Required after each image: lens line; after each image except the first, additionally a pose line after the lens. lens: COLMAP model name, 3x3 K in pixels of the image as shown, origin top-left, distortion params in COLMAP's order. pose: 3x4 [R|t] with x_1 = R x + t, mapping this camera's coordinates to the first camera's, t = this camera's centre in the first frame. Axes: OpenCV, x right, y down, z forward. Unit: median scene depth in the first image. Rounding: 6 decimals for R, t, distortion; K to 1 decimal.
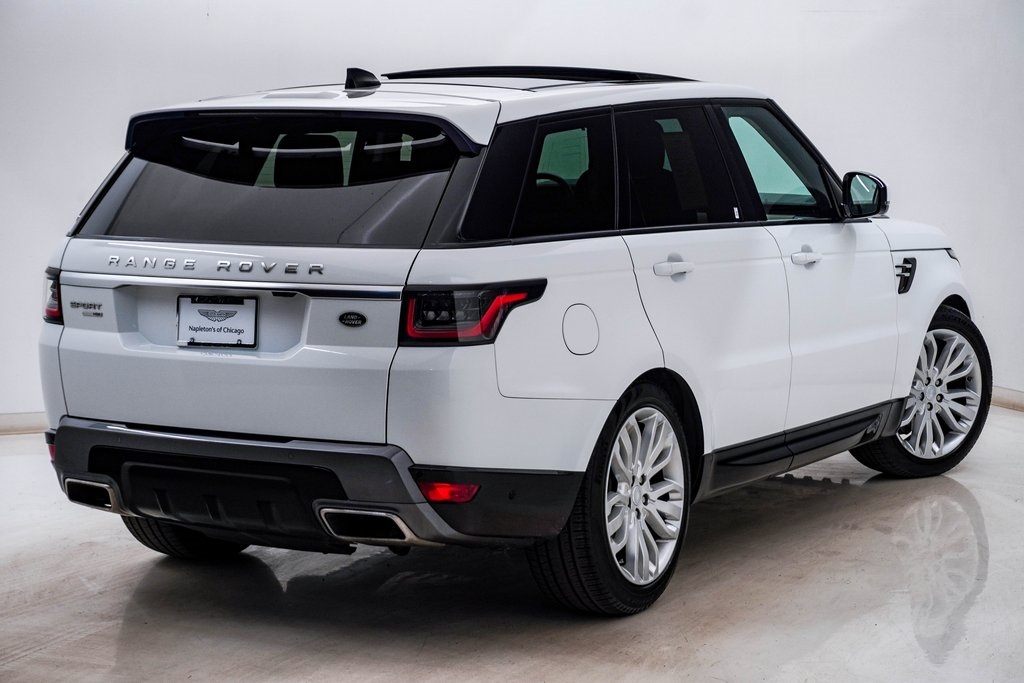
lens RADIAL K [[2169.7, 0, 512.0], [0, 2169.7, 341.5], [0, 0, 1]] dist [0.004964, 0.044396]
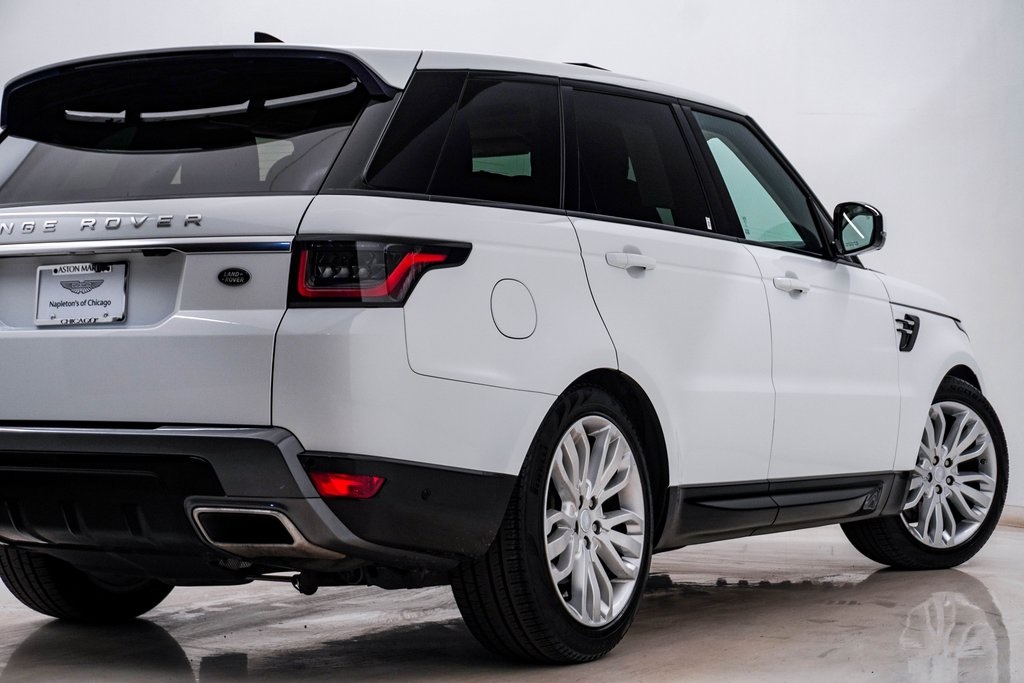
lens RADIAL K [[2073.0, 0, 512.0], [0, 2073.0, 341.5], [0, 0, 1]] dist [0.030708, 0.061062]
pose [[0.999847, 0.002100, -0.017353, 0.045652], [-0.004180, 0.992679, -0.120708, 0.106116], [0.016972, 0.120762, 0.992536, 0.204405]]
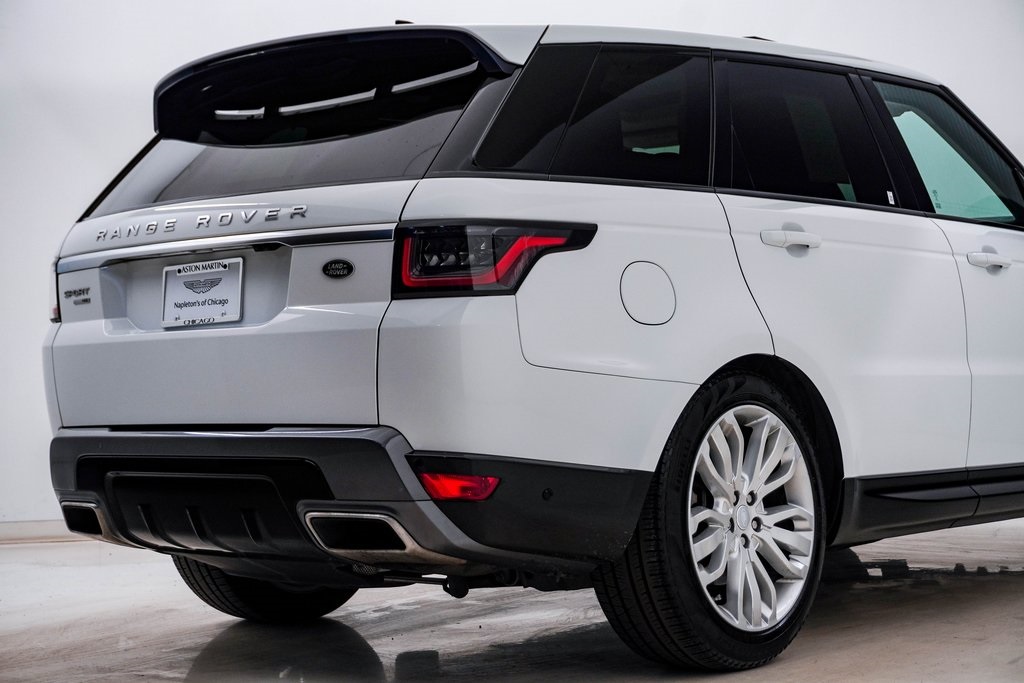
lens RADIAL K [[1850.3, 0, 512.0], [0, 1850.3, 341.5], [0, 0, 1]] dist [0.024564, 0.161803]
pose [[0.980754, -0.028613, -0.193141, 0.114345], [0.005254, 0.992713, -0.120386, 0.094119], [0.195178, 0.117054, 0.973758, 0.342928]]
